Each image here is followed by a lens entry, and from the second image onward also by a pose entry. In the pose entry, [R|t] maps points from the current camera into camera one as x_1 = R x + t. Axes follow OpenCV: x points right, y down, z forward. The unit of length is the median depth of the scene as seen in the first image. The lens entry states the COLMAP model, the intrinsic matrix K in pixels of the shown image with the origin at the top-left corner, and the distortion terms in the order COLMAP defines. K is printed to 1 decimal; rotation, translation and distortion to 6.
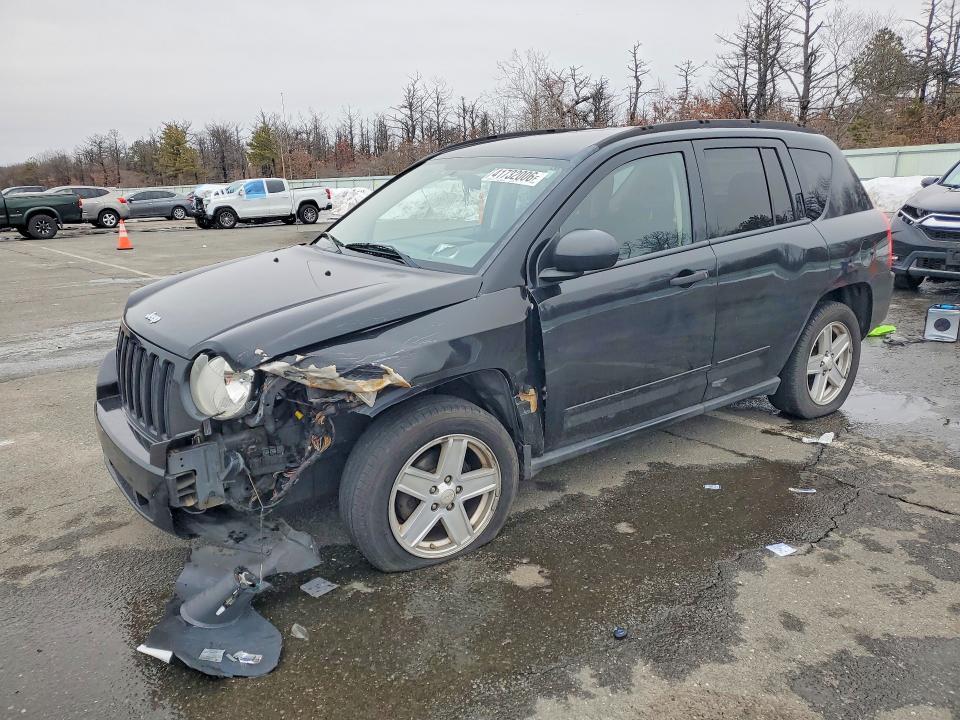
lens RADIAL K [[773.1, 0, 474.5], [0, 773.1, 357.3], [0, 0, 1]] dist [-0.061090, 0.130498]
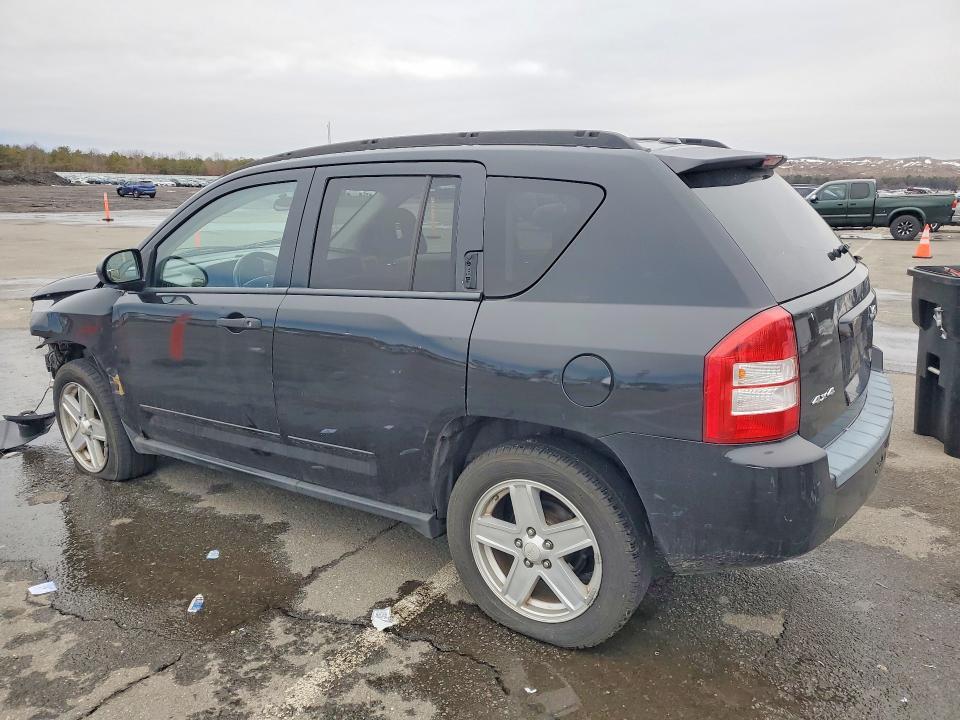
lens RADIAL K [[773.1, 0, 474.5], [0, 773.1, 357.3], [0, 0, 1]] dist [-0.061090, 0.130498]
pose [[0.323884, 0.236606, -0.916033, 1.069973], [-0.230361, 0.958806, 0.166205, -0.246887], [0.917623, 0.157187, 0.365047, 0.831528]]
